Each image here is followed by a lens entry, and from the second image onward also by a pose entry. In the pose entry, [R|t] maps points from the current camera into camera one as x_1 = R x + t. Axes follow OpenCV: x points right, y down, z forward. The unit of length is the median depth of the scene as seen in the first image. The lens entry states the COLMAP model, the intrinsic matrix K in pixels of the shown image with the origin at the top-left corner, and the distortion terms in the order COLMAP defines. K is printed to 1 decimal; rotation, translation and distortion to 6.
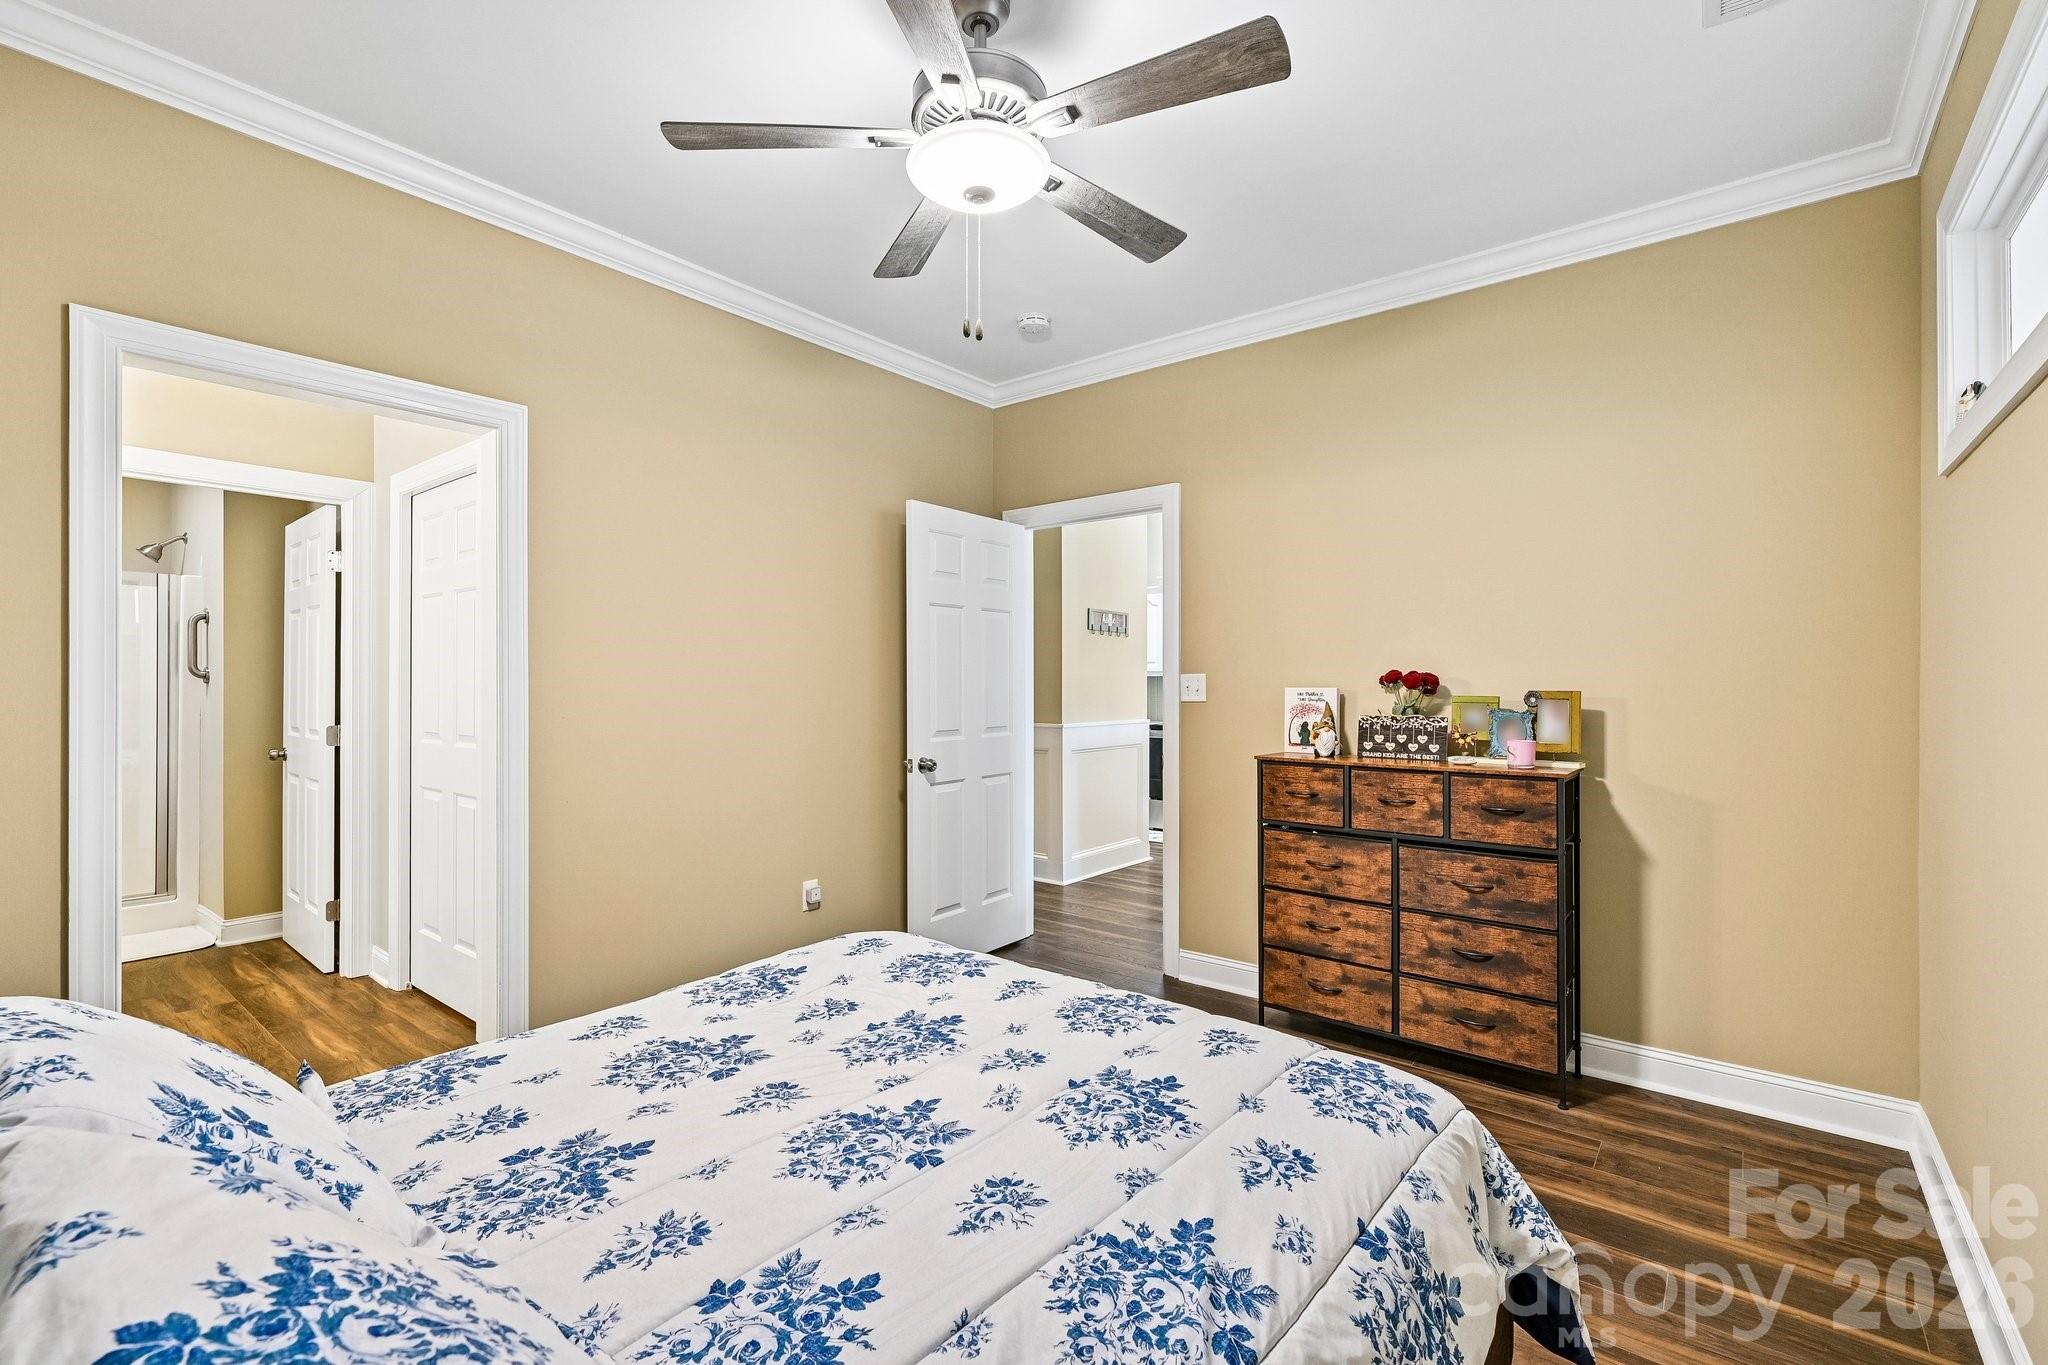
lens RADIAL K [[902.4, 0, 1024.0], [0, 902.4, 682.5], [0, 0, 1]] dist [-0.000457, -0.000019]
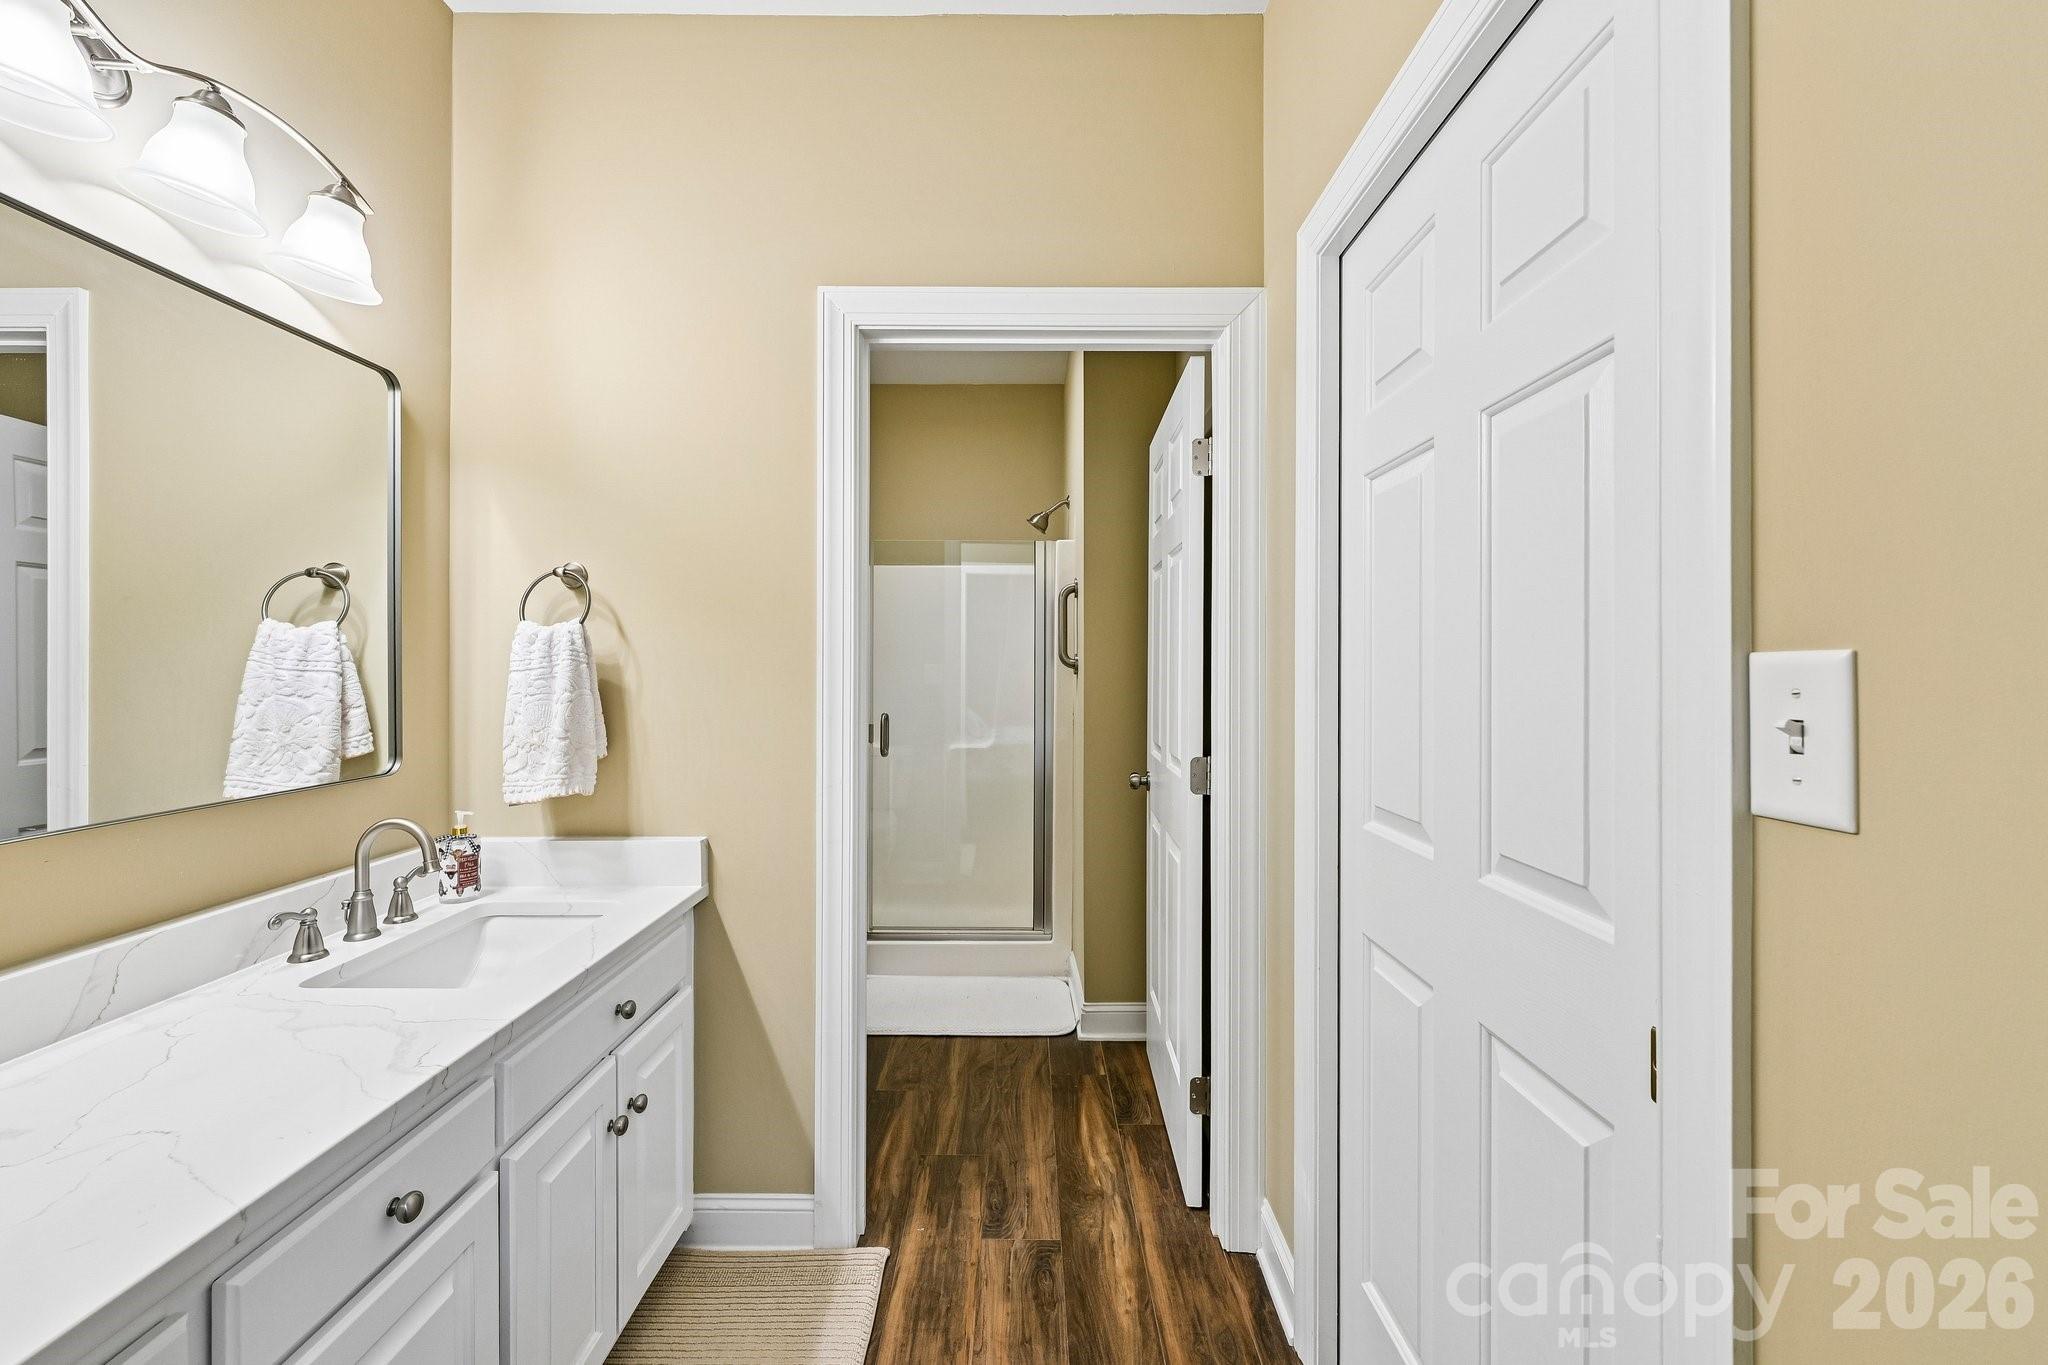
lens RADIAL K [[824.8, 0, 1018.8], [0, 824.8, 675.6], [0, 0, 1]] dist [-0.001441, -0.000548]
pose [[0.624641, 0.006529, -0.780885, -0.427910], [0.004318, 0.999921, 0.011815, -0.007768], [0.780900, -0.010752, 0.624563, 0.580168]]
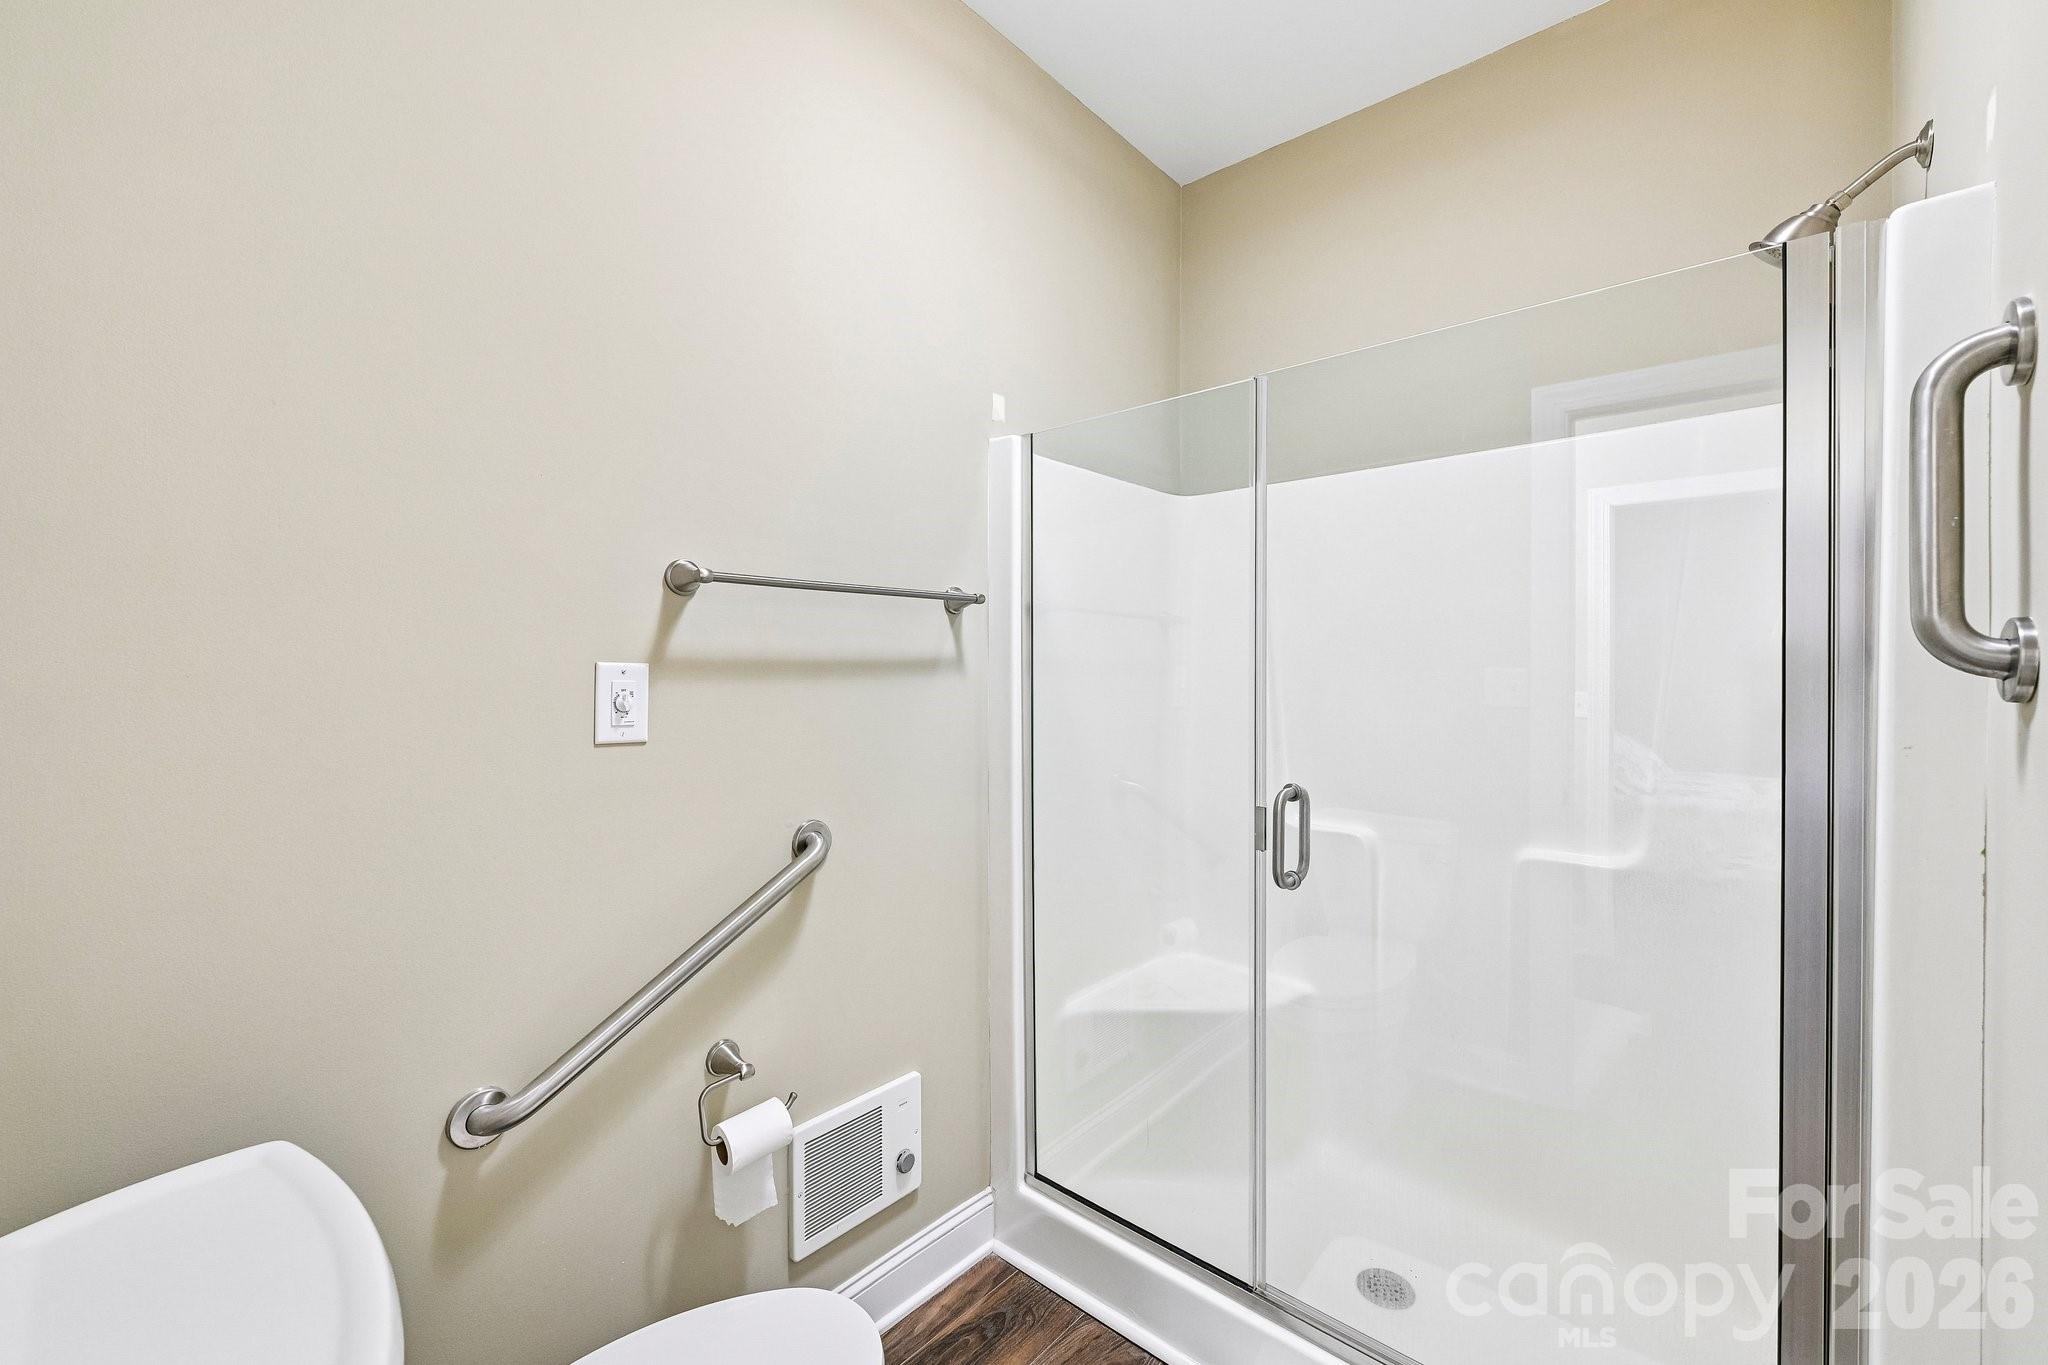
lens RADIAL K [[824.8, 0, 1018.8], [0, 824.8, 675.6], [0, 0, 1]] dist [-0.001441, -0.000548]
pose [[-0.048428, 0.004296, -0.998817, -0.816359], [0.004327, 0.999982, 0.004091, -0.007173], [0.998817, -0.004124, -0.048445, 0.900505]]
